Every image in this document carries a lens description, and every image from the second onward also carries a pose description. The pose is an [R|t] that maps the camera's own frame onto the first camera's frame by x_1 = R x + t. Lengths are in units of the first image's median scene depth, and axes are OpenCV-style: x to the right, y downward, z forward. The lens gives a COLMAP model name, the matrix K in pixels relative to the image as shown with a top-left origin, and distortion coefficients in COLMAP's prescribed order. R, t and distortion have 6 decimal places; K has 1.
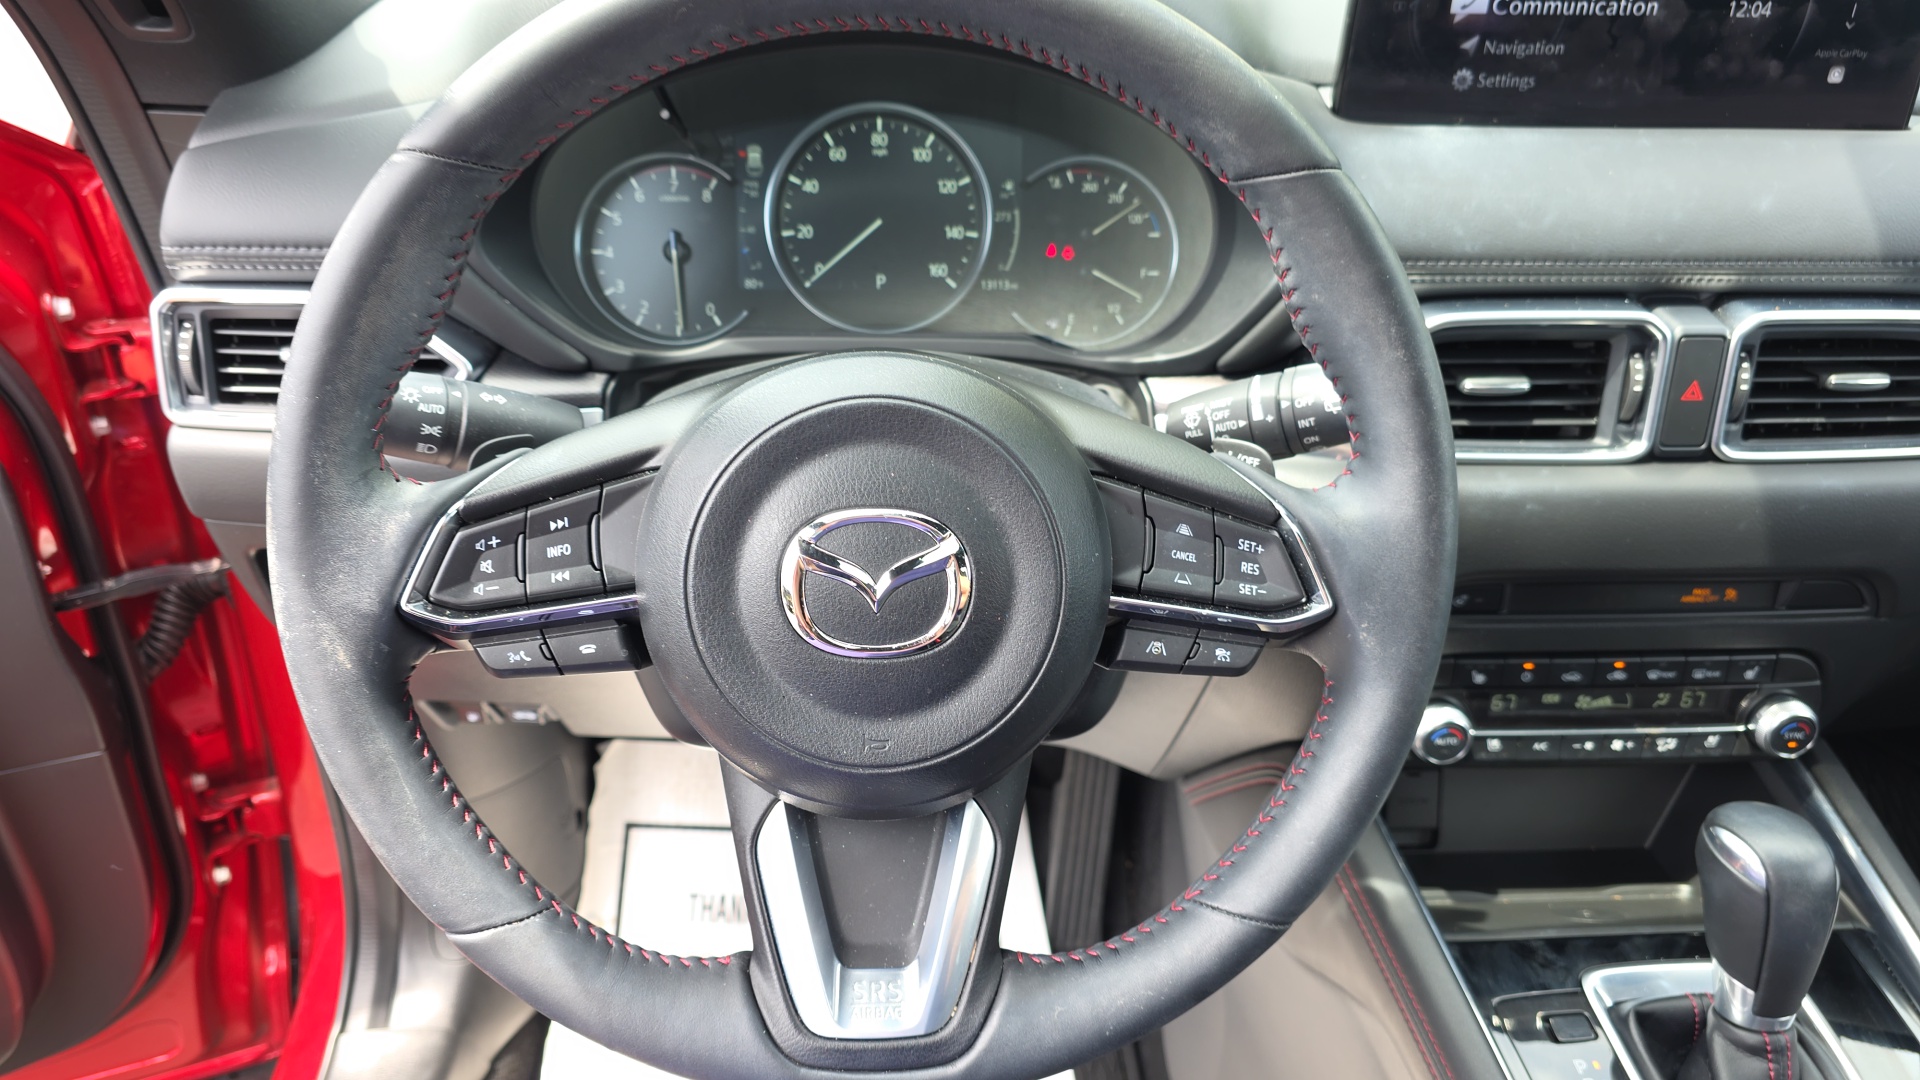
lens RADIAL K [[1289.5, 0, 949.0], [0, 1289.5, 543.0], [0, 0, 1]] dist [0.056837, -0.054686]
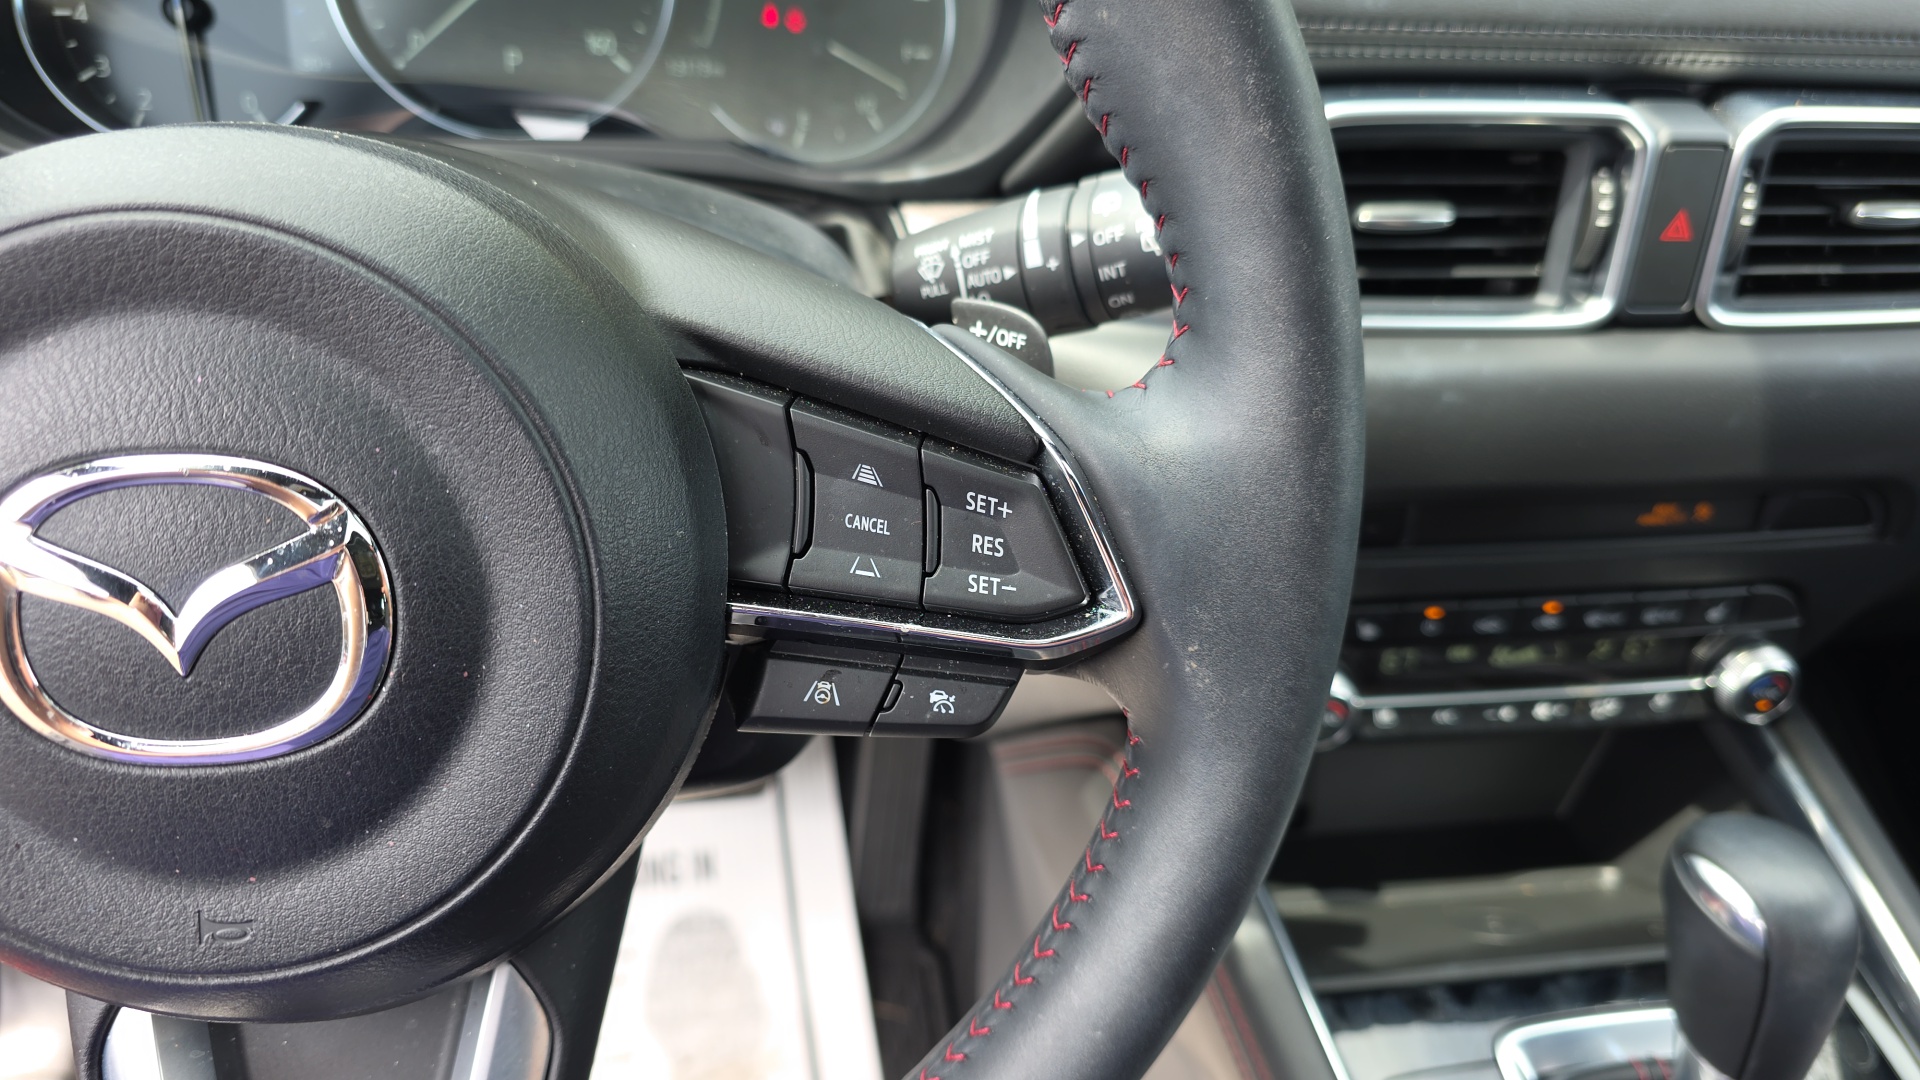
lens RADIAL K [[1289.5, 0, 935.6], [0, 1289.5, 565.2], [0, 0, 1]] dist [0.056837, -0.054686]
pose [[0.996539, -0.022817, 0.079935, 0.116627], [0.013148, 0.992751, 0.119464, -0.025407], [-0.082081, -0.118000, 0.989615, 0.326754]]
